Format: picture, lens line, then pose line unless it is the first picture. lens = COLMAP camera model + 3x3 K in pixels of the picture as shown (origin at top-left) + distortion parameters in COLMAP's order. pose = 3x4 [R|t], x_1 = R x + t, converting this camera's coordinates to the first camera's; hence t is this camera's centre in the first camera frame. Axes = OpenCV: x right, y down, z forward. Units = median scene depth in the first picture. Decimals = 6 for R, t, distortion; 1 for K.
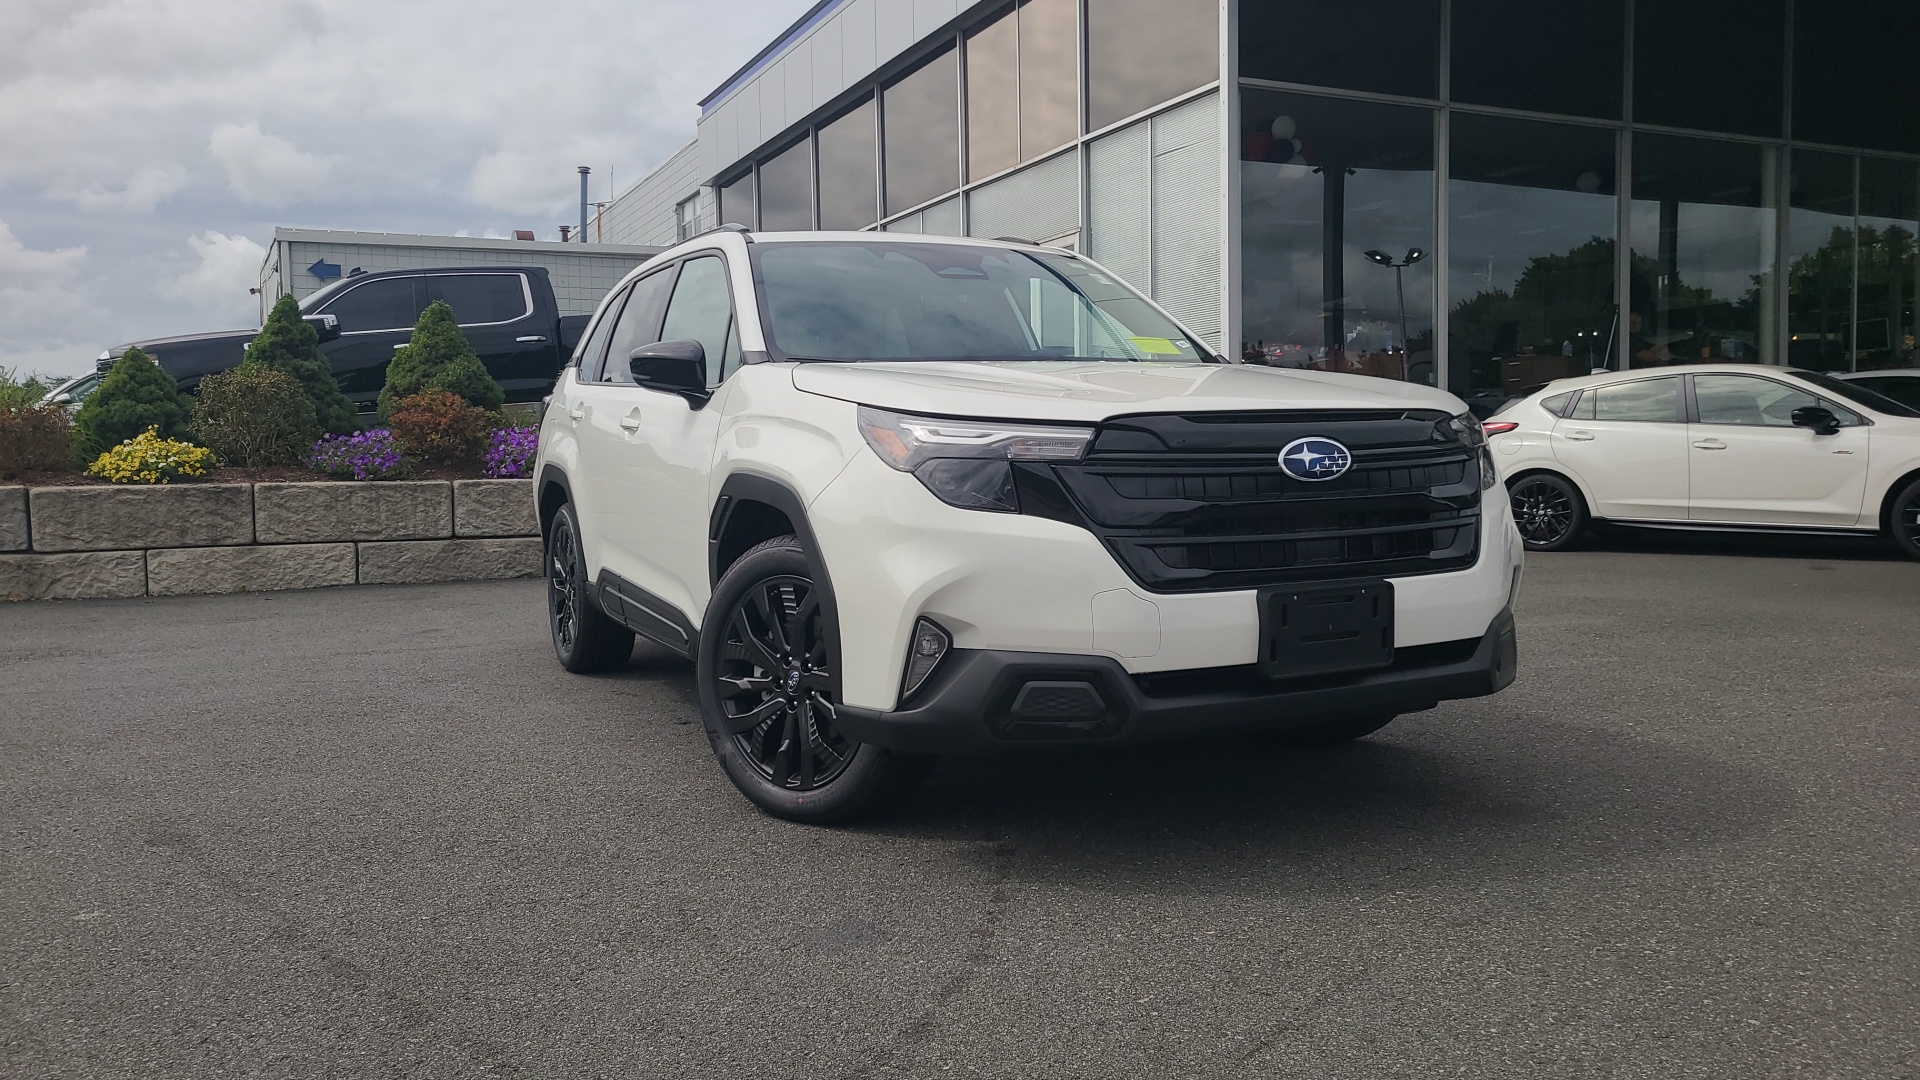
lens RADIAL K [[1429.4, 0, 954.9], [0, 1429.4, 554.2], [0, 0, 1]] dist [0.063843, -0.042224]
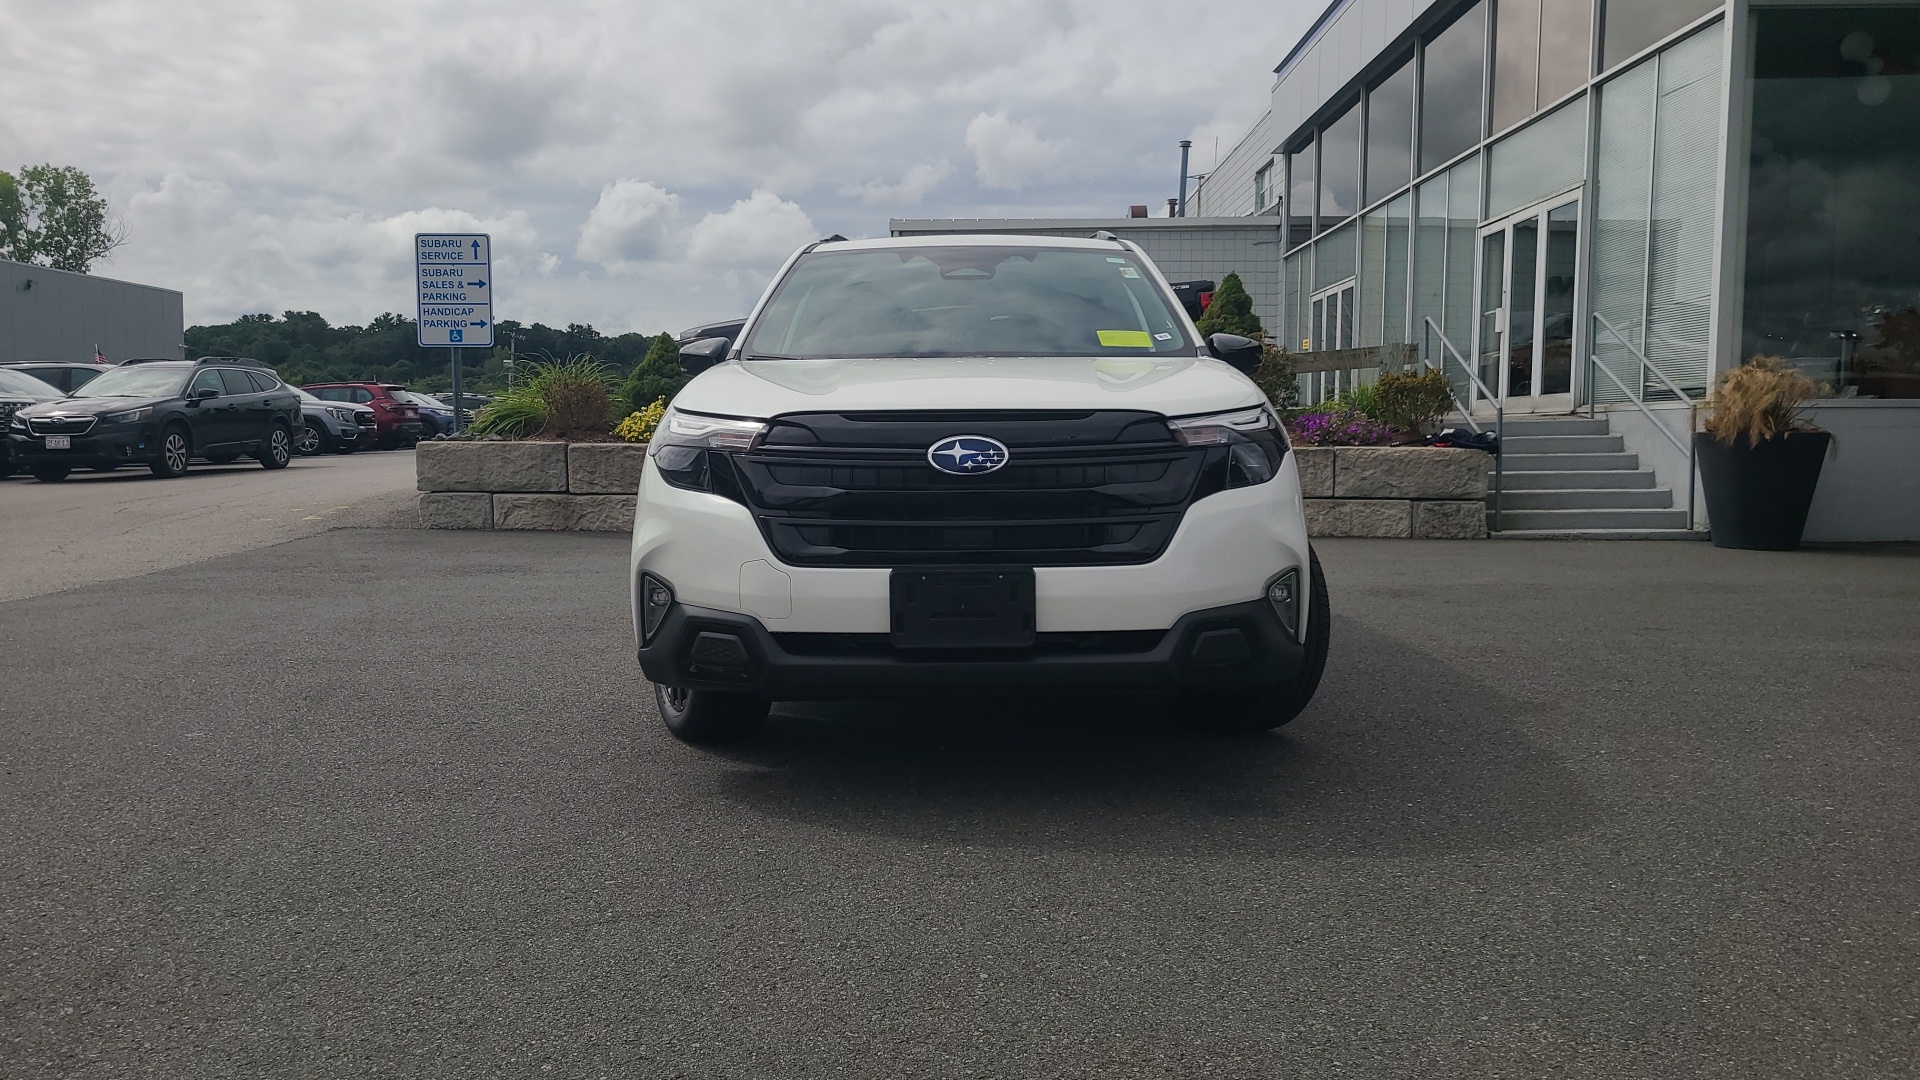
lens RADIAL K [[1429.4, 0, 958.3], [0, 1429.4, 547.9], [0, 0, 1]] dist [0.063843, -0.042224]
pose [[0.892501, 0.056723, -0.447464, 0.262464], [-0.047183, 0.998359, 0.032447, -0.010667], [0.448570, -0.007846, 0.893713, 0.003222]]
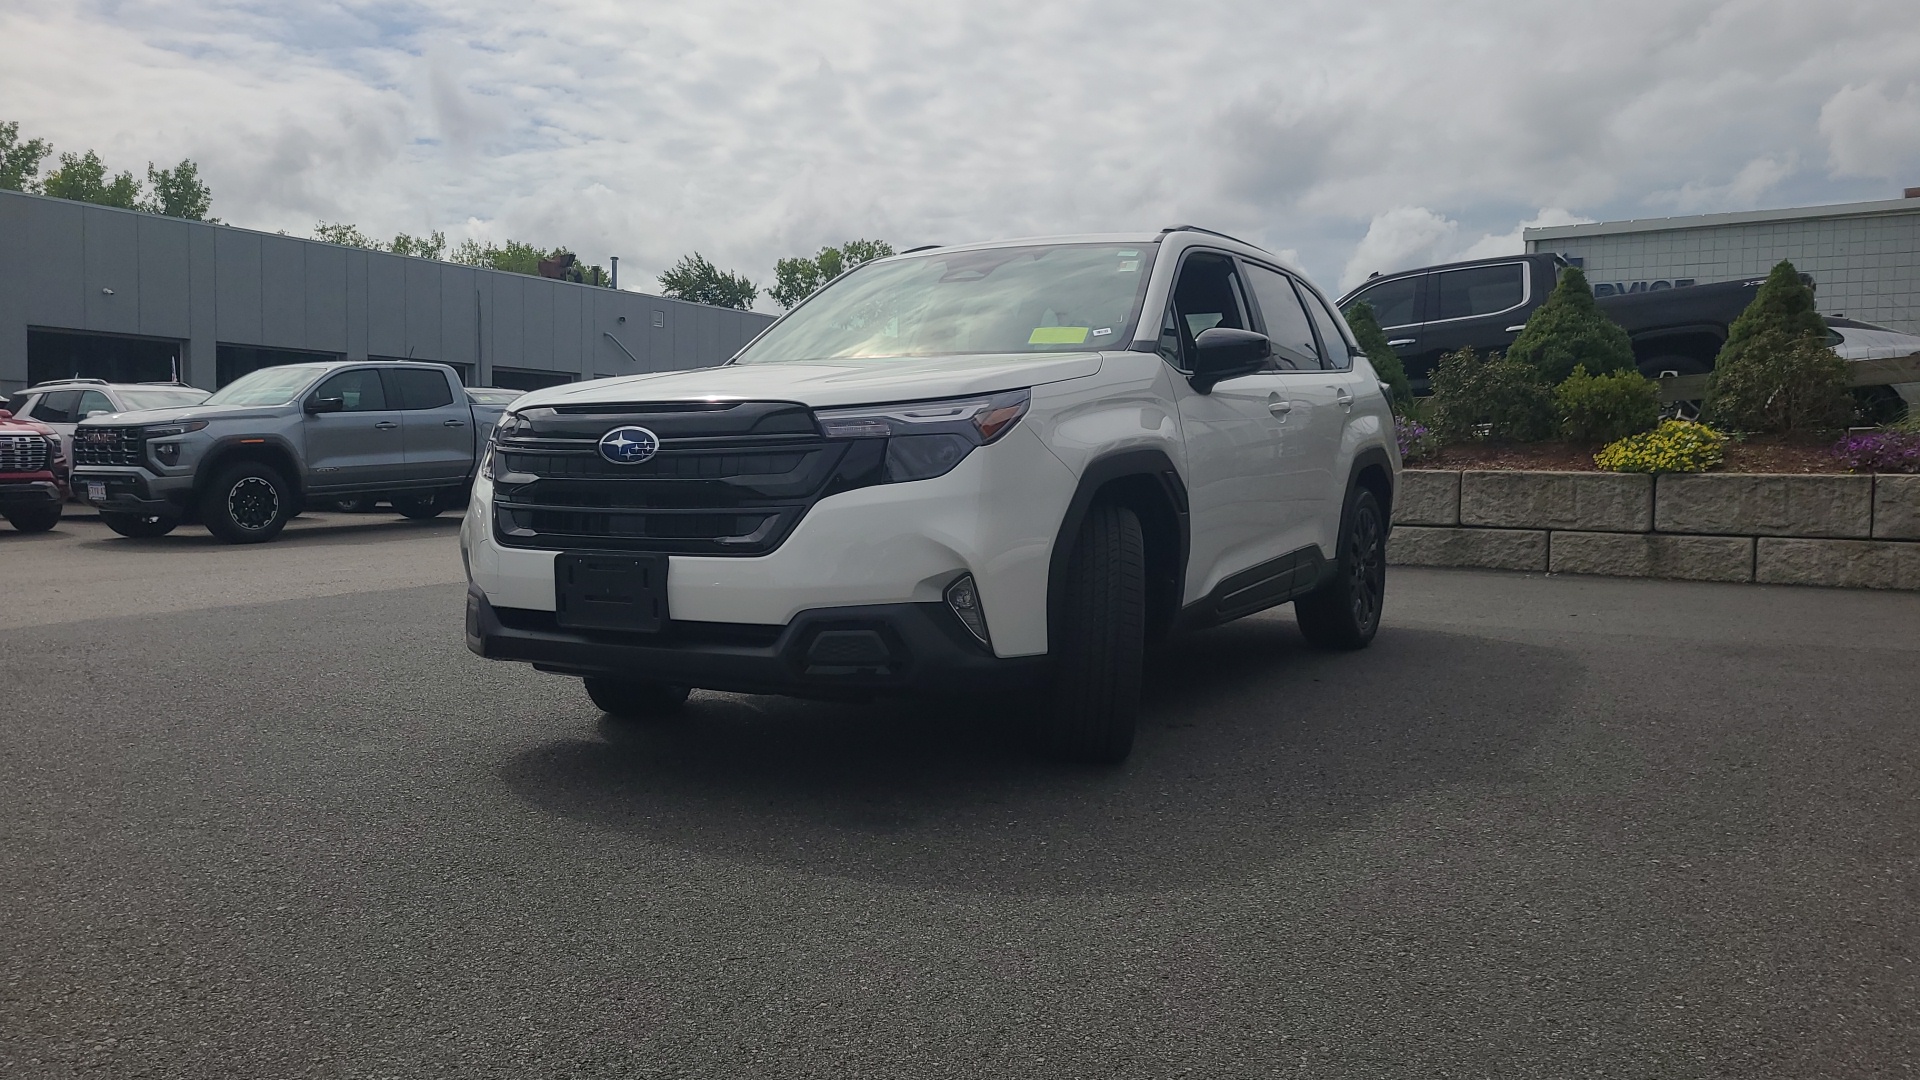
lens RADIAL K [[1429.4, 0, 958.8], [0, 1429.4, 552.1], [0, 0, 1]] dist [0.063843, -0.042224]
pose [[0.544050, 0.078888, -0.835336, 0.482164], [-0.074746, 0.996169, 0.045396, -0.018647], [0.835717, 0.037741, 0.547863, 0.209985]]
